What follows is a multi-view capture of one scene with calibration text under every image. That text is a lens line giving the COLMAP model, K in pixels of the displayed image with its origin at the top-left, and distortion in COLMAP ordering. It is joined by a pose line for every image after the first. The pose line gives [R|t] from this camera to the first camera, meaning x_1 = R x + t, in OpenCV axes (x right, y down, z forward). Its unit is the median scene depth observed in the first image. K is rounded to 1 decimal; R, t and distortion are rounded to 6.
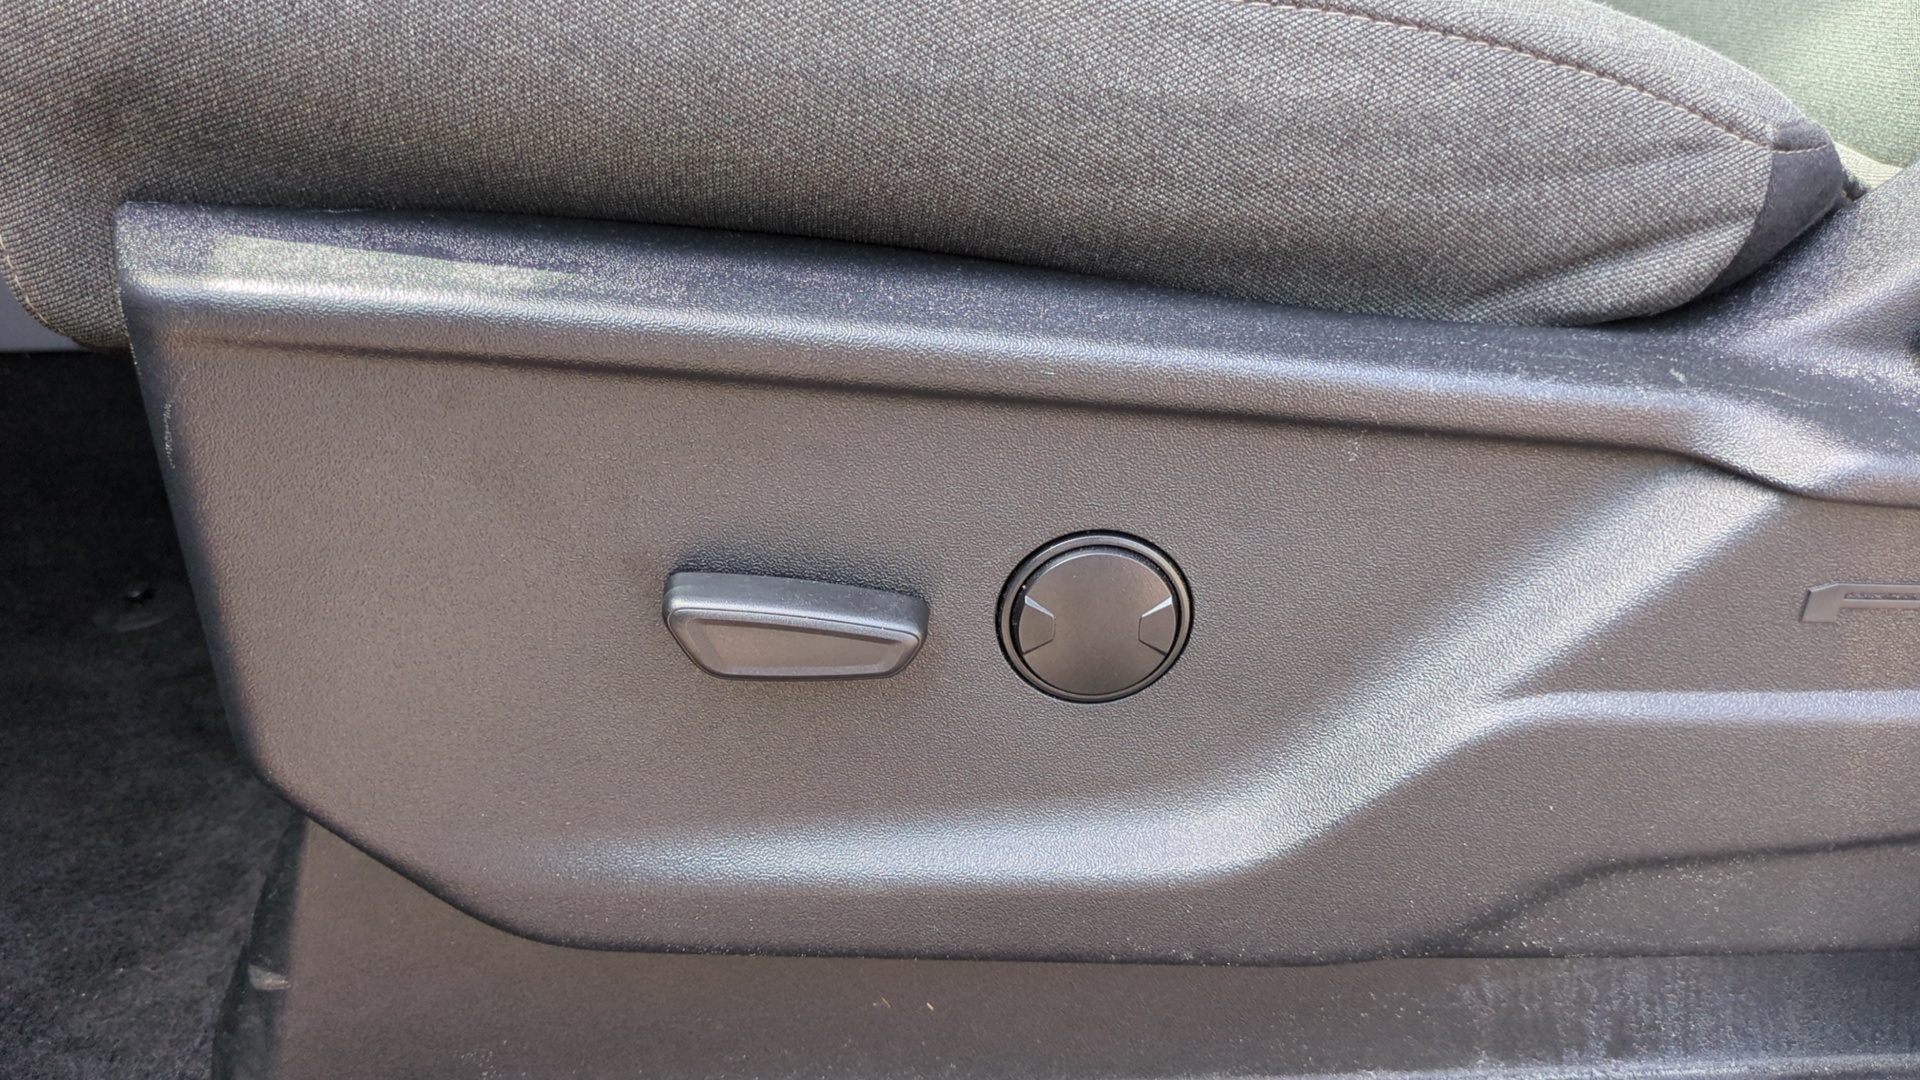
lens RADIAL K [[1613.3, 0, 962.2], [0, 1613.3, 544.8], [0, 0, 1]] dist [0.031336, -0.073026]
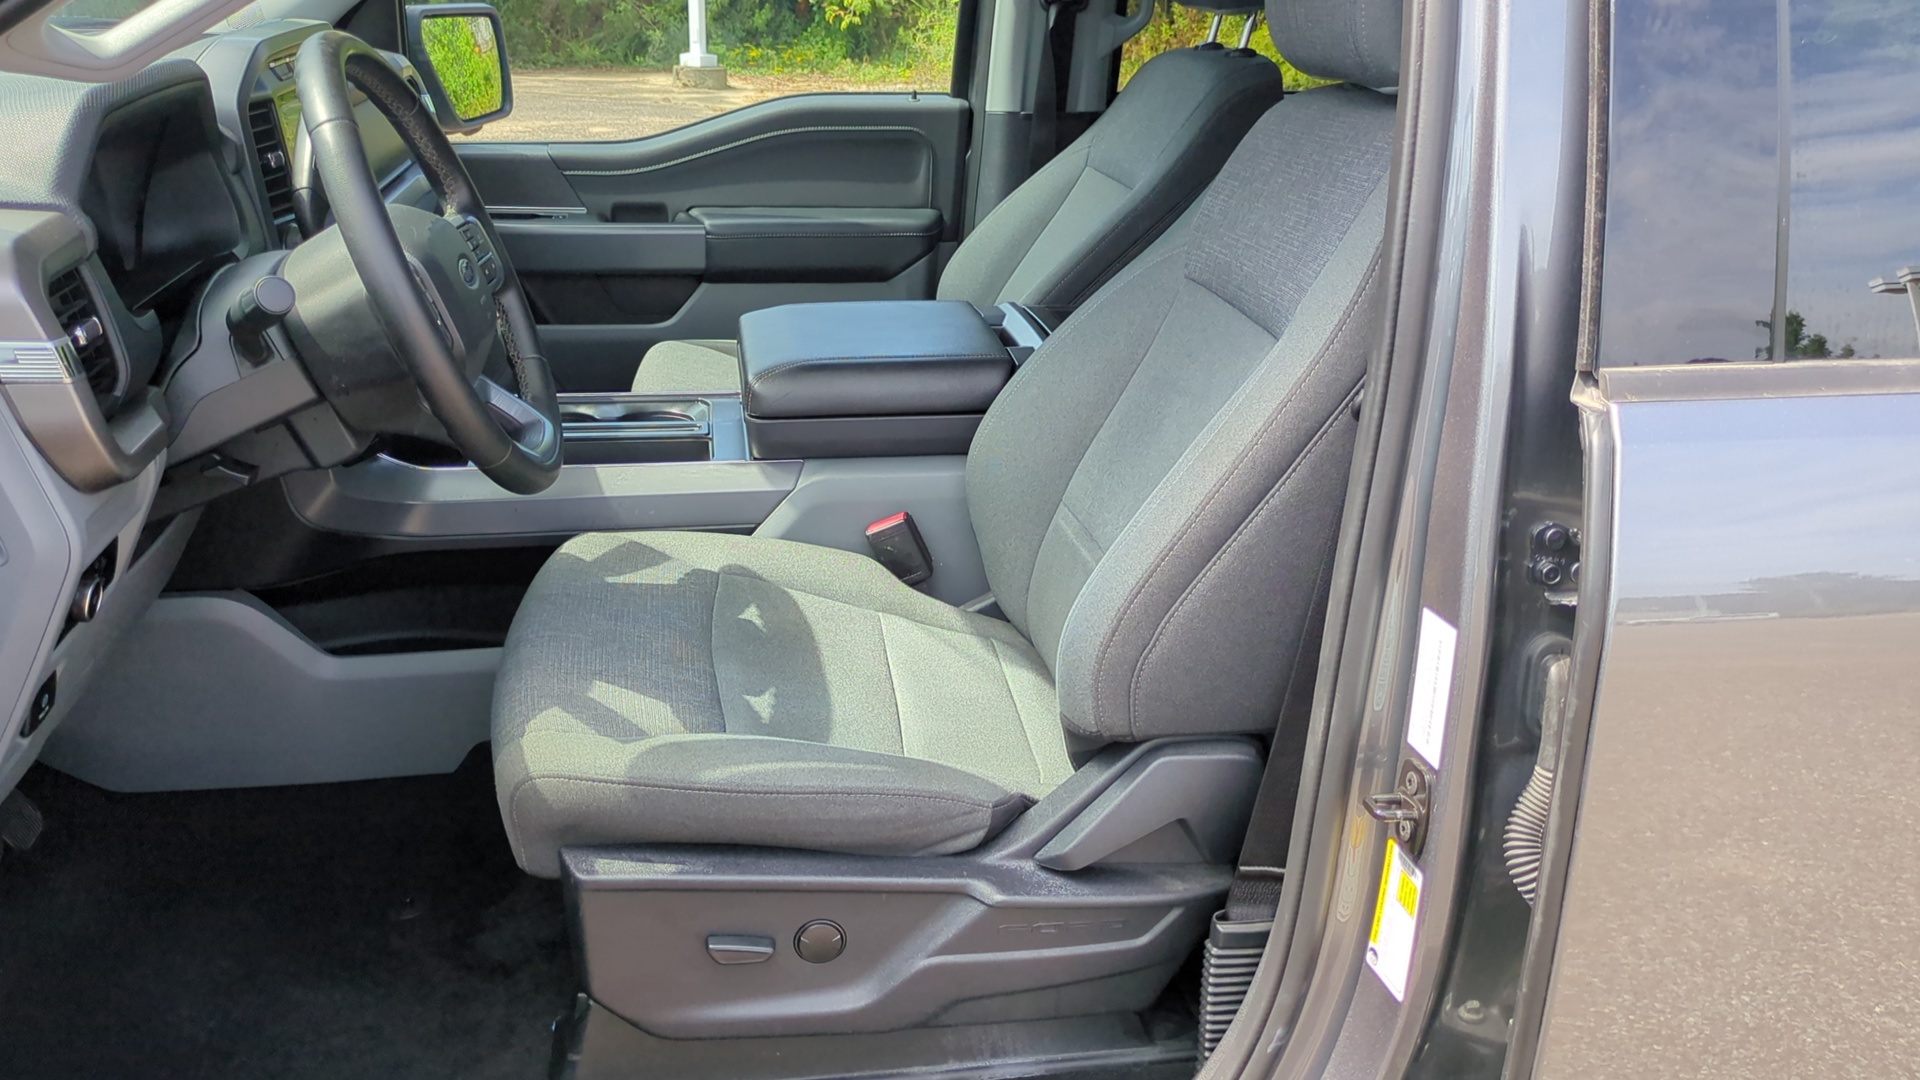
lens RADIAL K [[1613.3, 0, 957.5], [0, 1613.3, 537.1], [0, 0, 1]] dist [0.031336, -0.073026]
pose [[0.993692, -0.025649, 0.109175, 0.014150], [0.033467, 0.996958, -0.070395, -0.626803], [-0.107037, 0.073604, 0.991527, -2.880685]]
